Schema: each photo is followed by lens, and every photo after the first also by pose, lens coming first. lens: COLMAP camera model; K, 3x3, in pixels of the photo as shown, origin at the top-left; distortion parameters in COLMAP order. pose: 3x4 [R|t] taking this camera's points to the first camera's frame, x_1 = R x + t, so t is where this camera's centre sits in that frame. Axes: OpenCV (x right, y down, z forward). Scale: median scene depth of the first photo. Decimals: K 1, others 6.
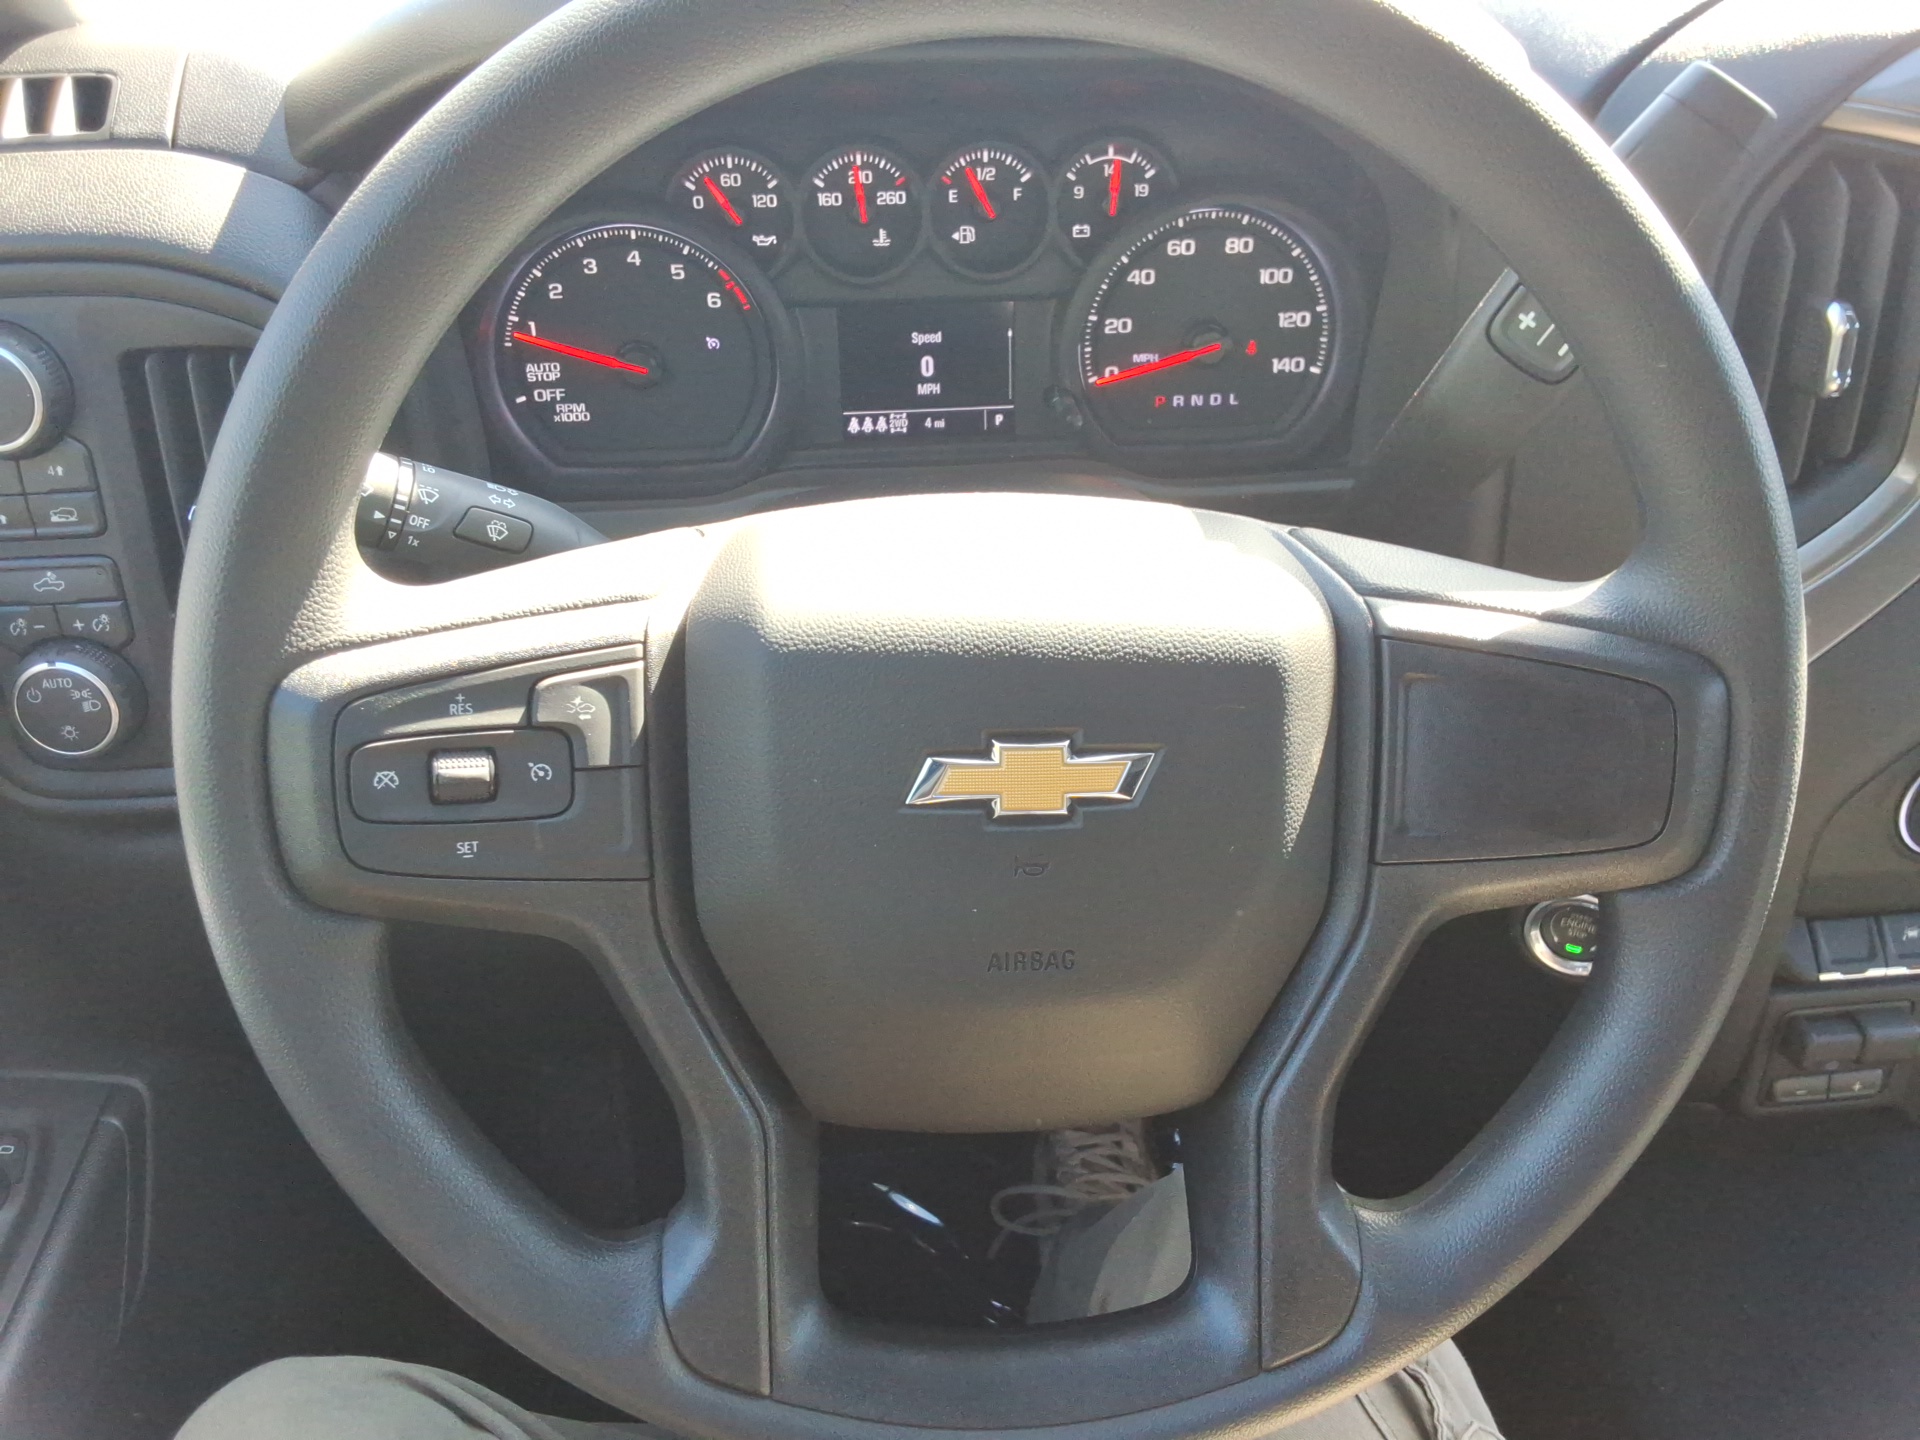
lens RADIAL K [[1551.1, 0, 974.7], [0, 1551.1, 734.0], [0, 0, 1]] dist [0.137822, -0.223003]
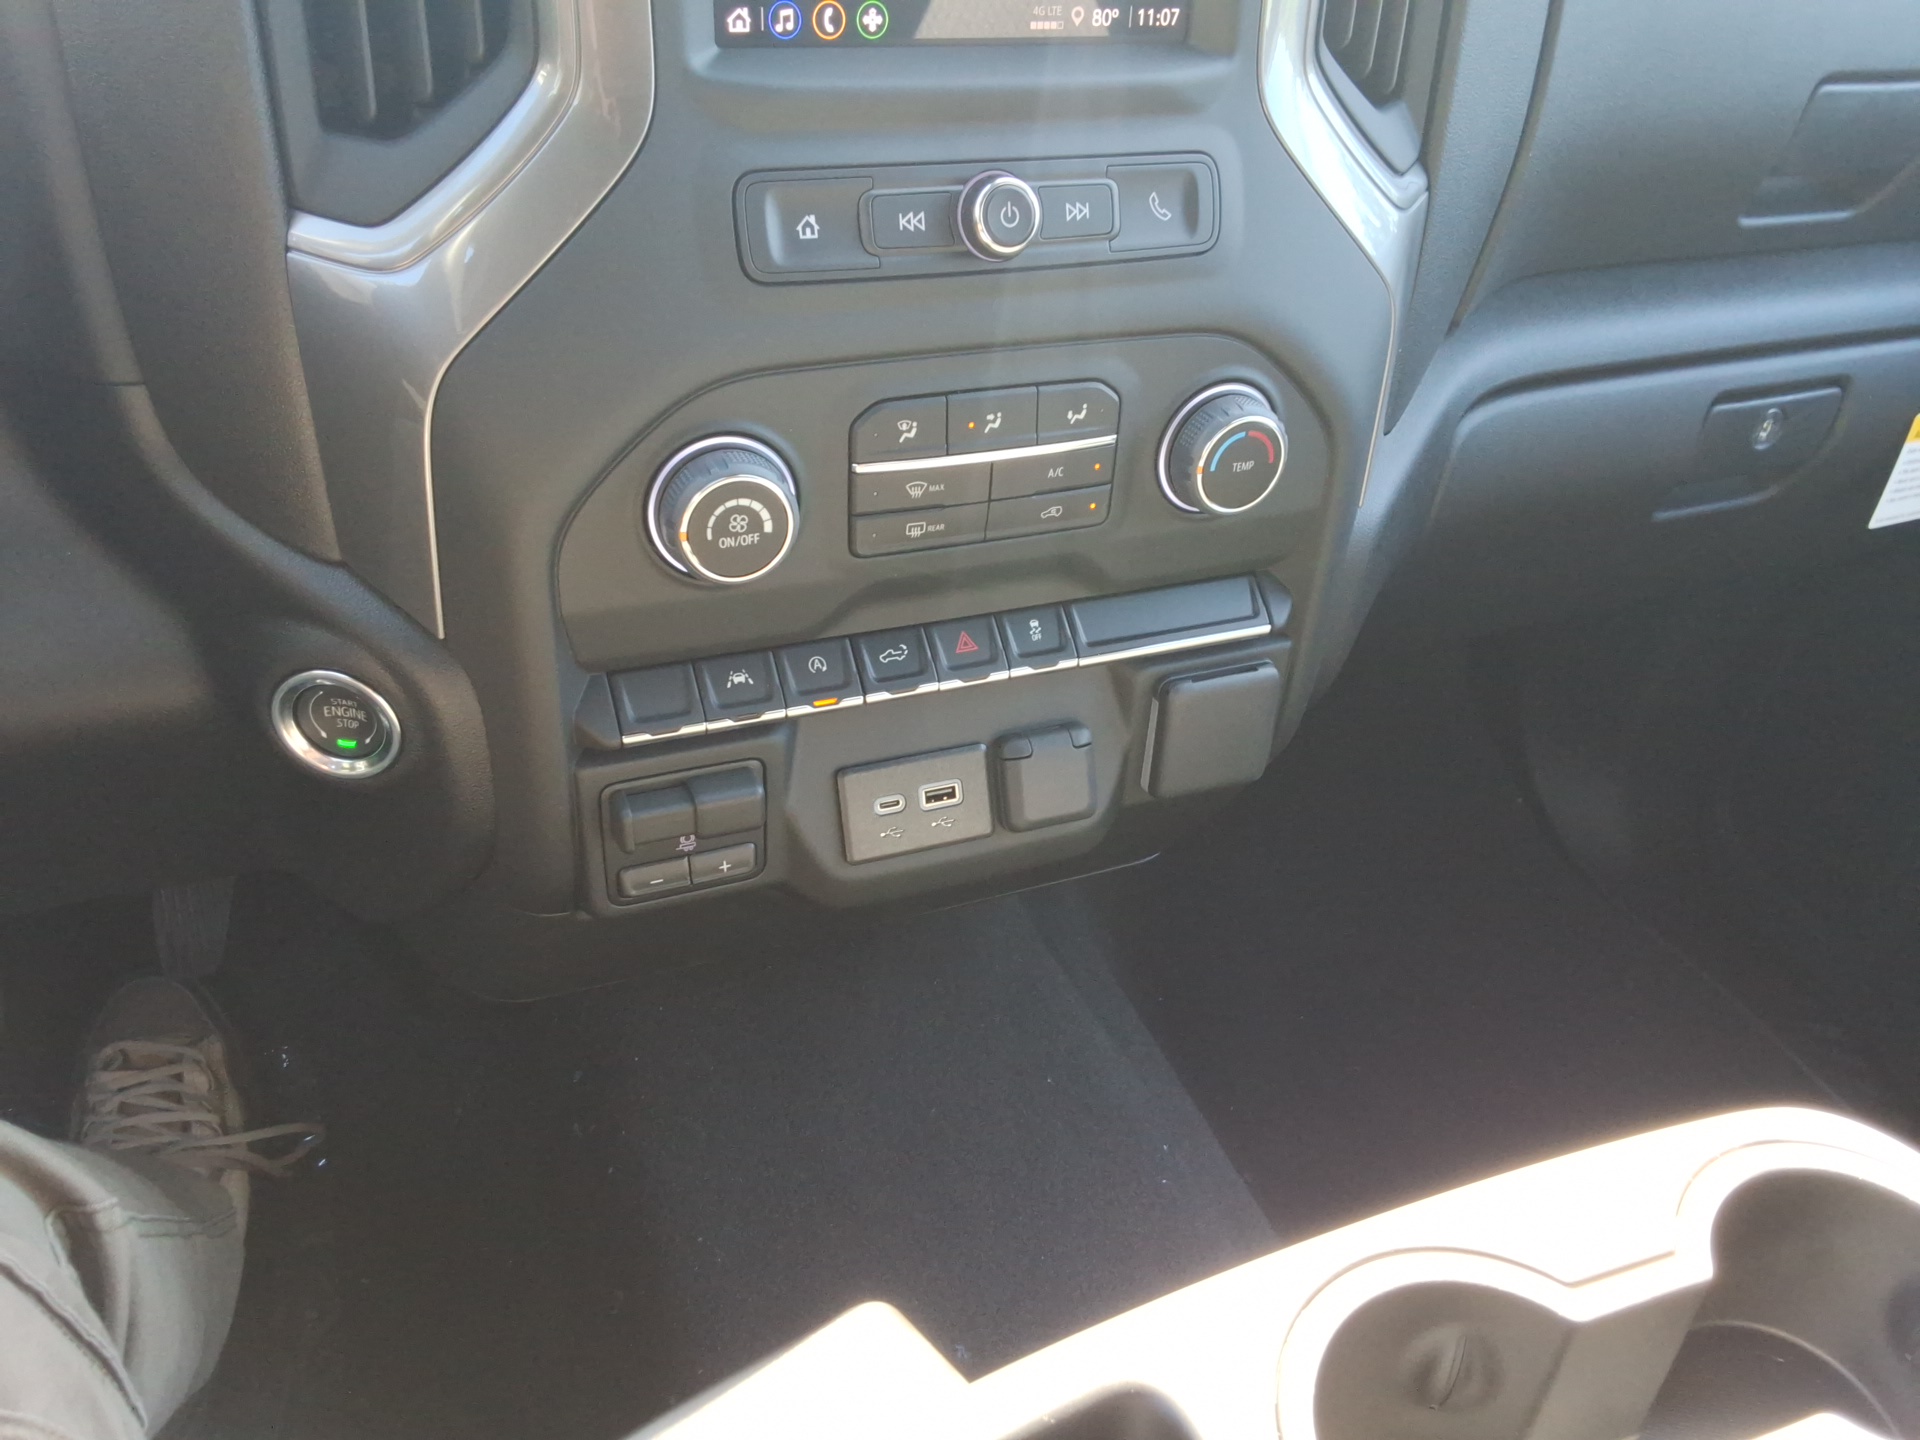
lens RADIAL K [[1527.6, 0, 971.6], [0, 1527.6, 726.9], [0, 0, 1]] dist [0.159252, -0.270081]
pose [[0.953267, -0.106790, 0.282626, 0.484157], [0.091794, 0.993600, 0.065820, 0.111188], [-0.287846, -0.036801, 0.956969, 0.177875]]
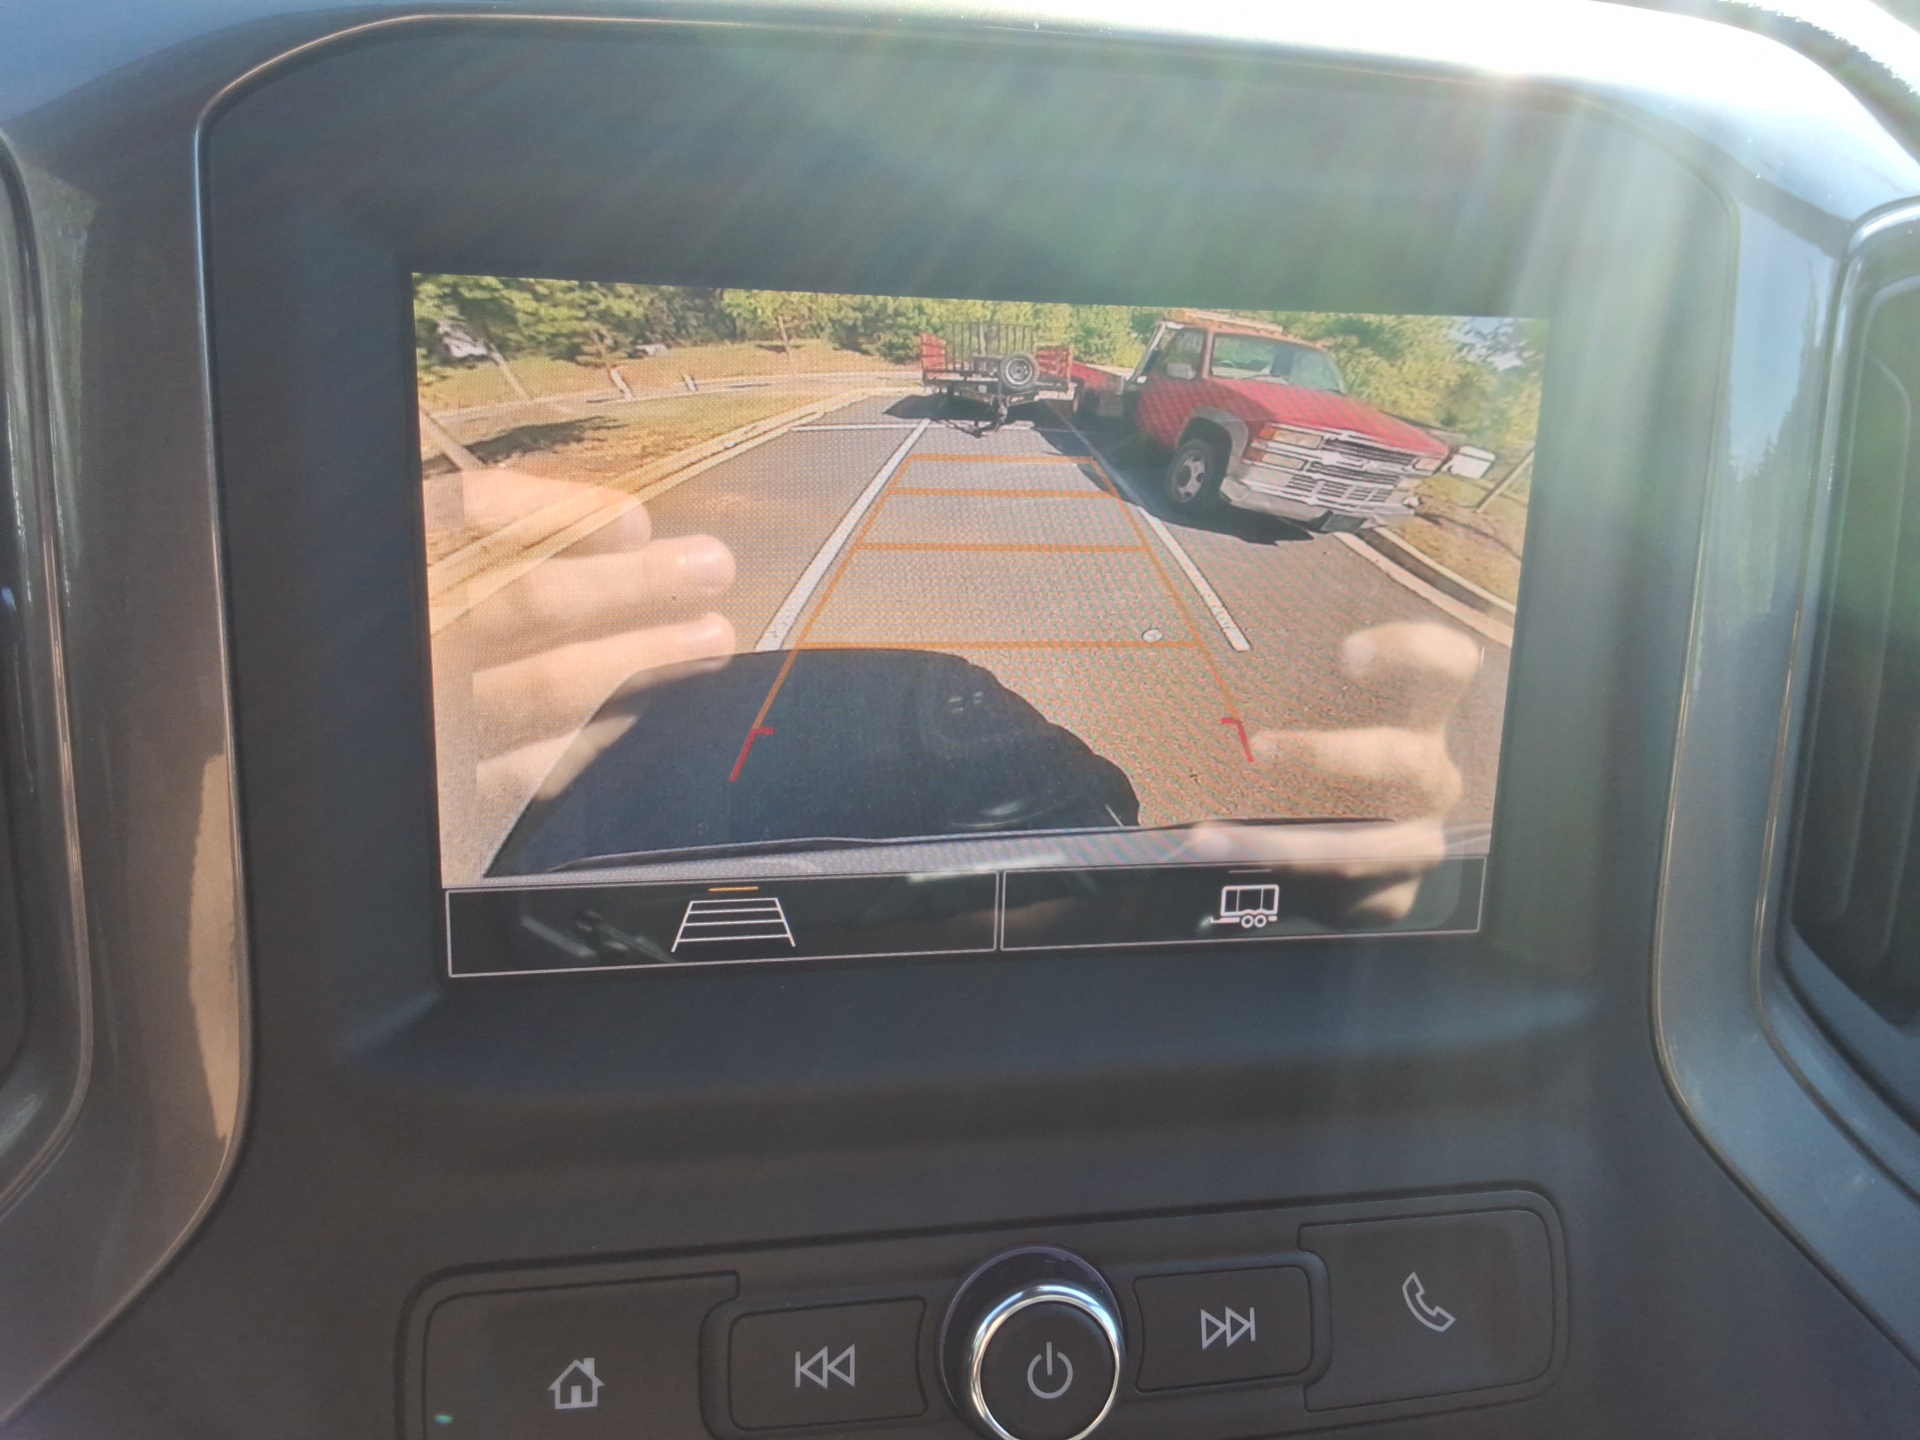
lens RADIAL K [[1551.1, 0, 974.7], [0, 1551.1, 734.0], [0, 0, 1]] dist [0.137822, -0.223003]
pose [[0.996041, 0.021458, 0.086261, 0.695731], [0.000916, 0.967899, -0.251337, -0.132541], [-0.088885, 0.250421, 0.964048, 0.554742]]
